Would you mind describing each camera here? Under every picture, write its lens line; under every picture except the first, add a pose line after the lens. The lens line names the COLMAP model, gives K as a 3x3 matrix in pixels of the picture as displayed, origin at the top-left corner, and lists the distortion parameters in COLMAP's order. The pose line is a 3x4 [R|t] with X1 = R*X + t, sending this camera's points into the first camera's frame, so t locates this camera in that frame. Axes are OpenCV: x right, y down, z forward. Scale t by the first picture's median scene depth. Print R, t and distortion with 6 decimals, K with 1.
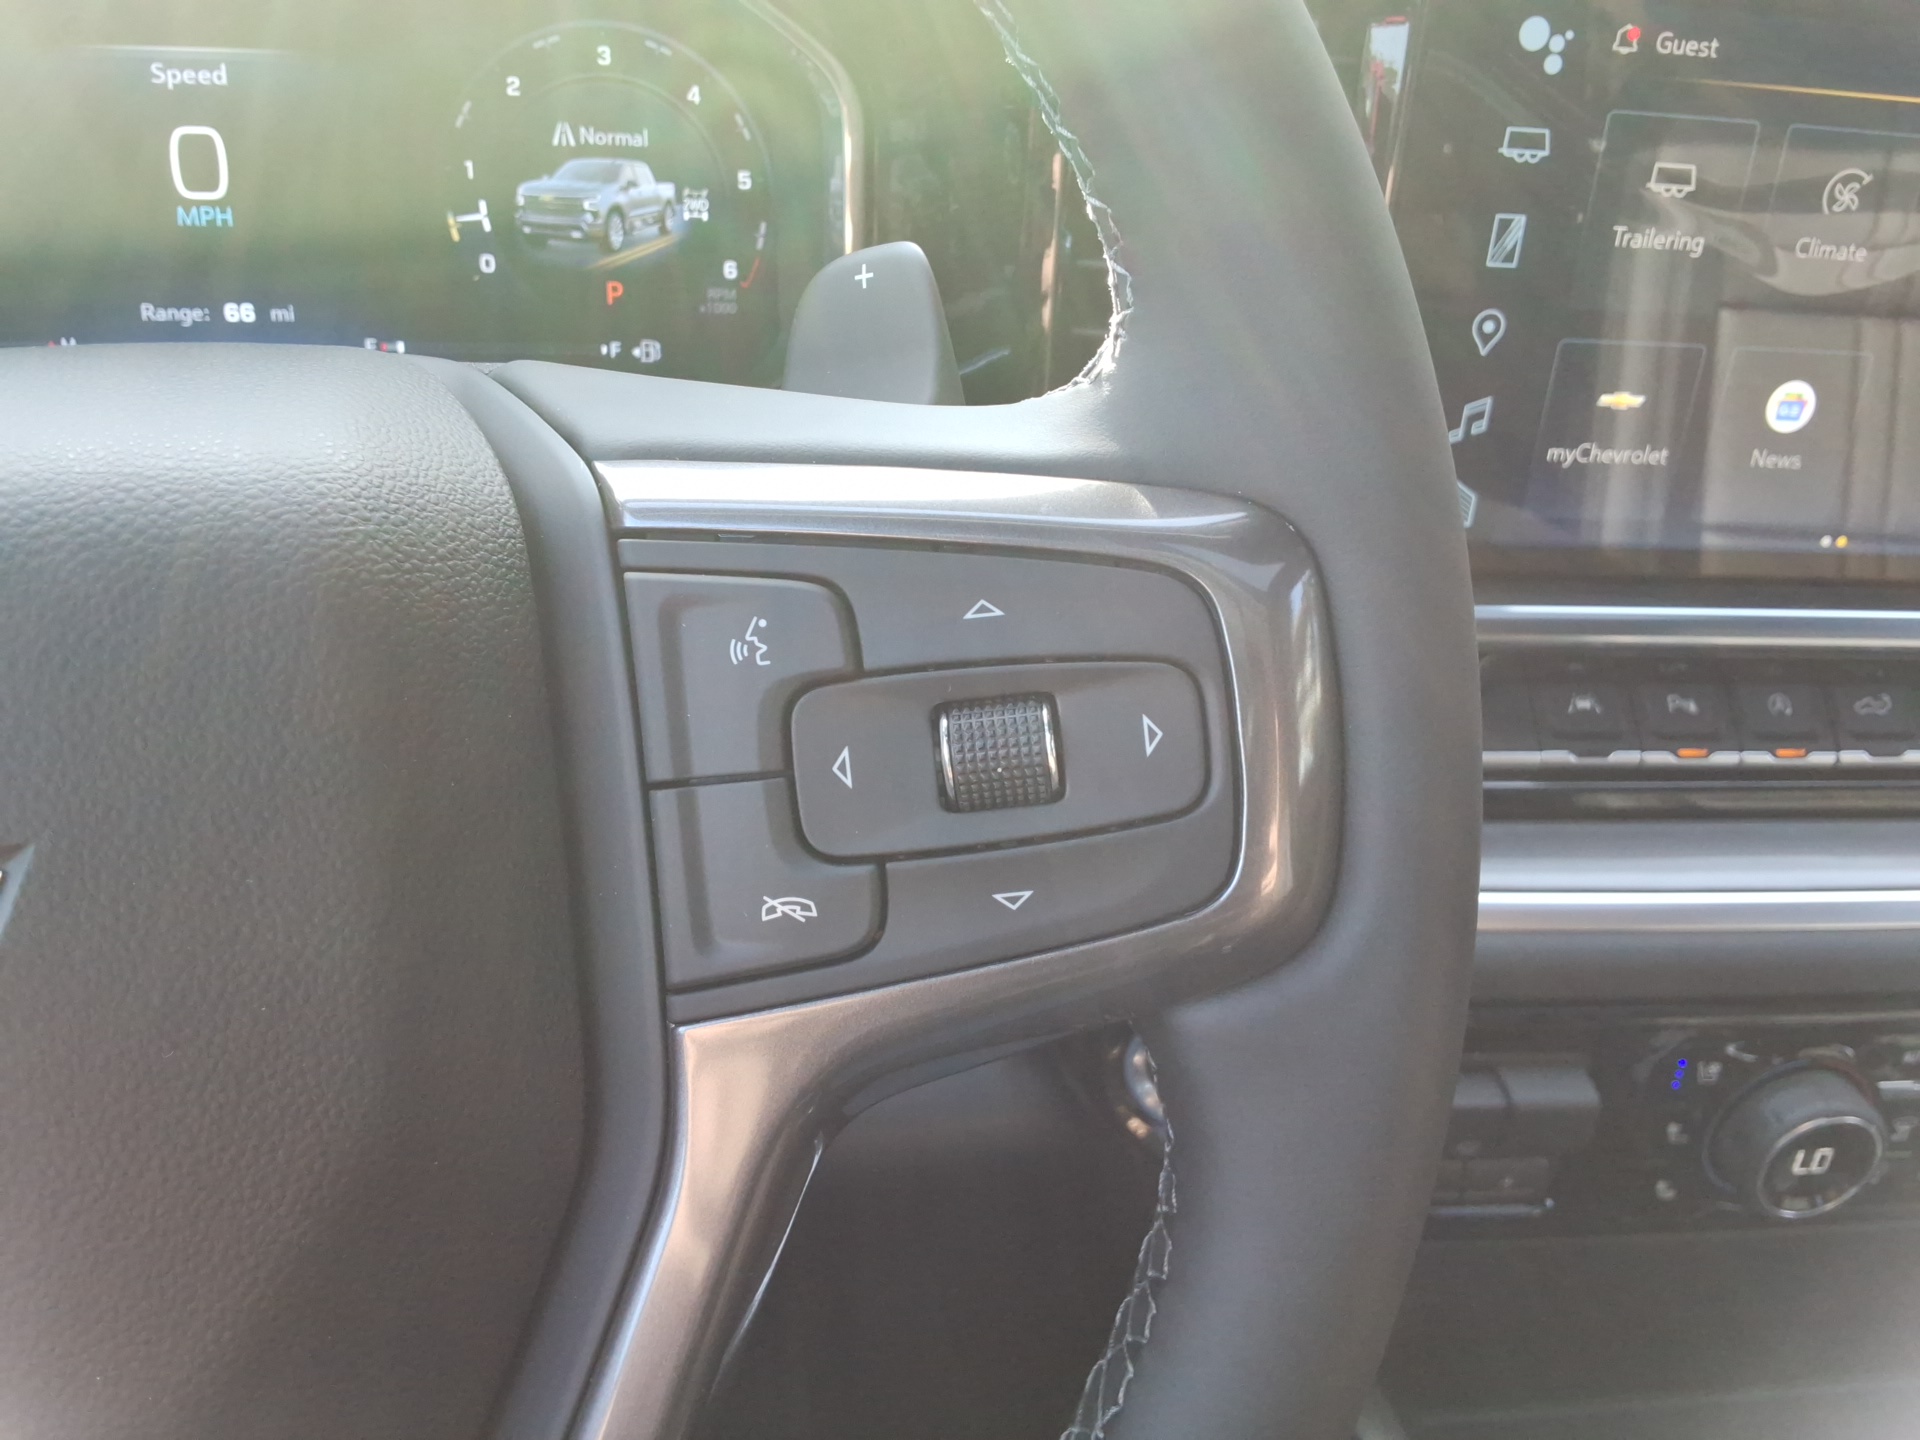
lens RADIAL K [[1543.5, 0, 965.5], [0, 1543.5, 699.0], [0, 0, 1]] dist [0.114627, -0.192075]
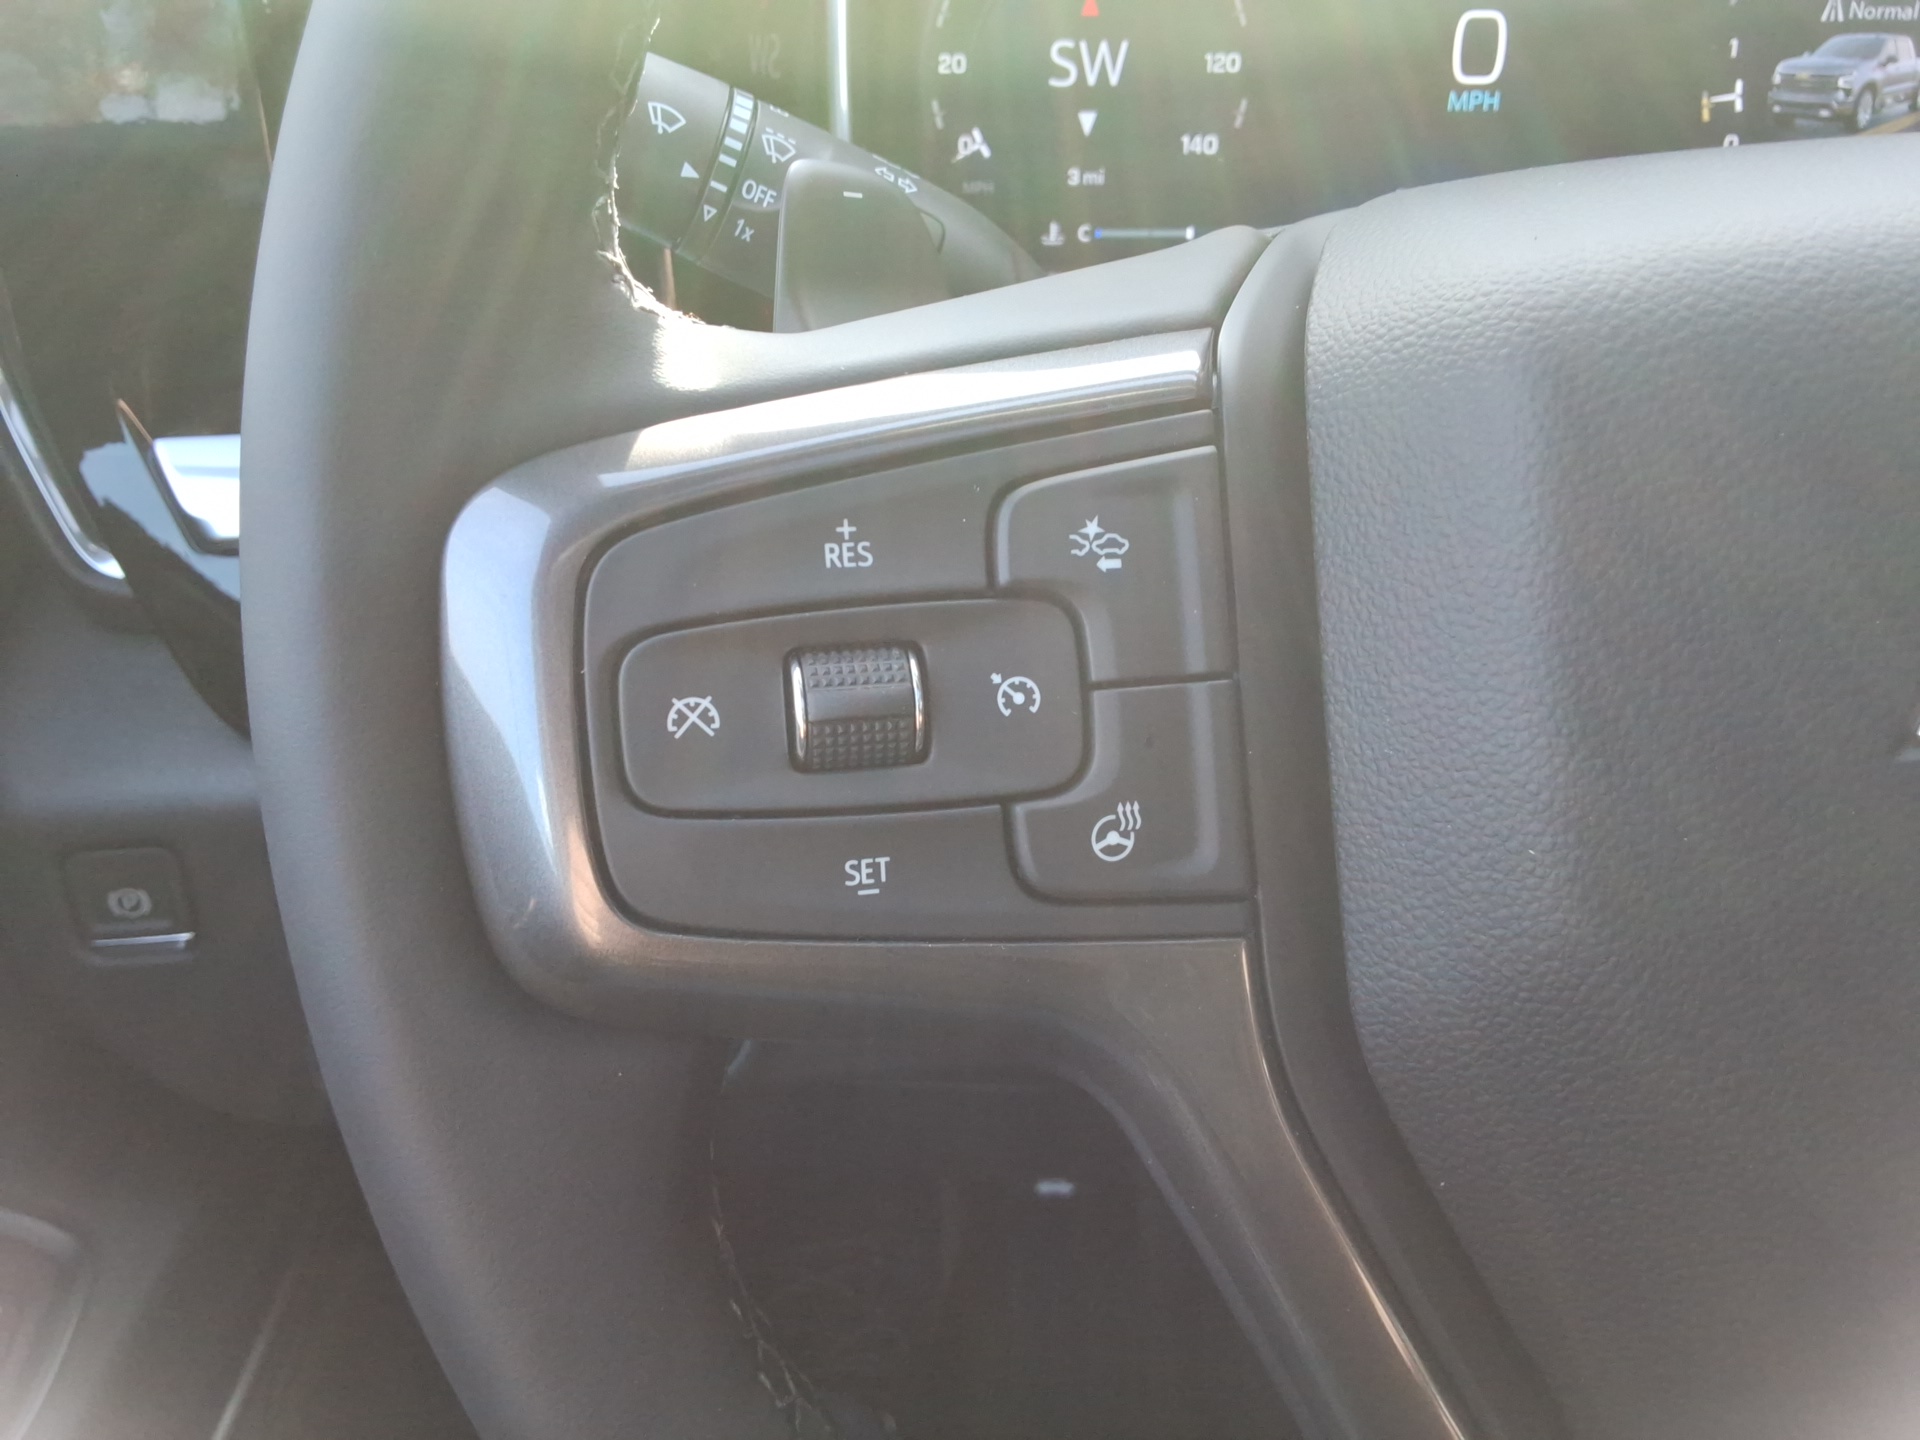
lens RADIAL K [[1561.2, 0, 968.4], [0, 1561.2, 707.2], [0, 0, 1]] dist [0.089582, -0.147300]
pose [[0.955661, 0.065089, -0.287186, -0.468961], [-0.061268, 0.997873, 0.022283, 0.082402], [0.288025, -0.003699, 0.957616, -0.088578]]
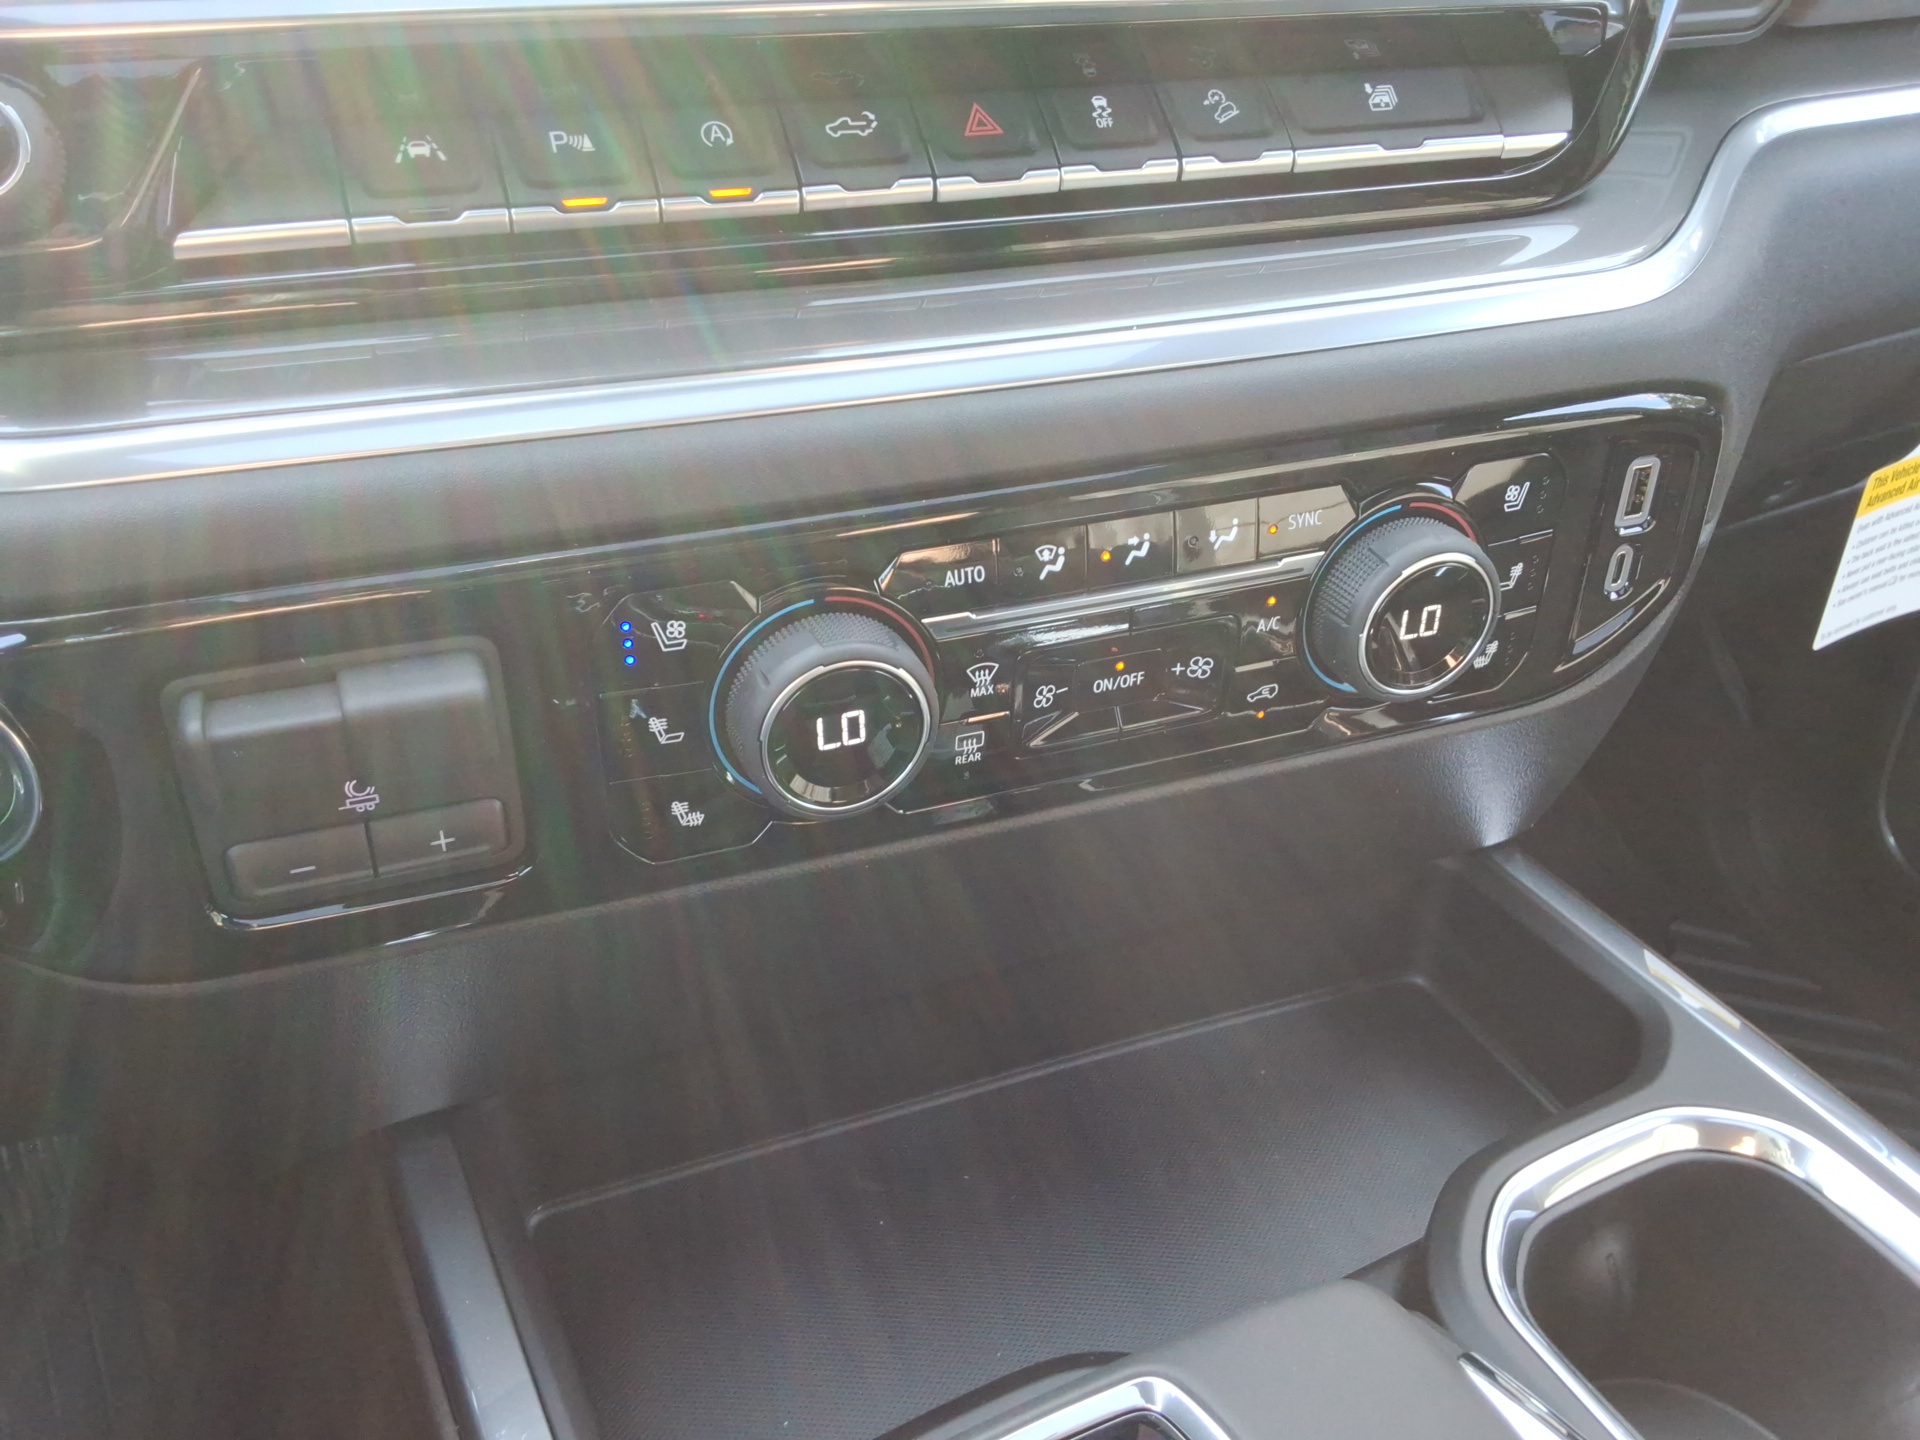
lens RADIAL K [[1561.2, 0, 968.4], [0, 1561.2, 707.2], [0, 0, 1]] dist [0.089582, -0.147300]
pose [[0.966455, -0.177018, 0.186090, 0.470903], [0.164005, 0.982939, 0.083265, 0.235343], [-0.197655, -0.049952, 0.978998, 0.258254]]
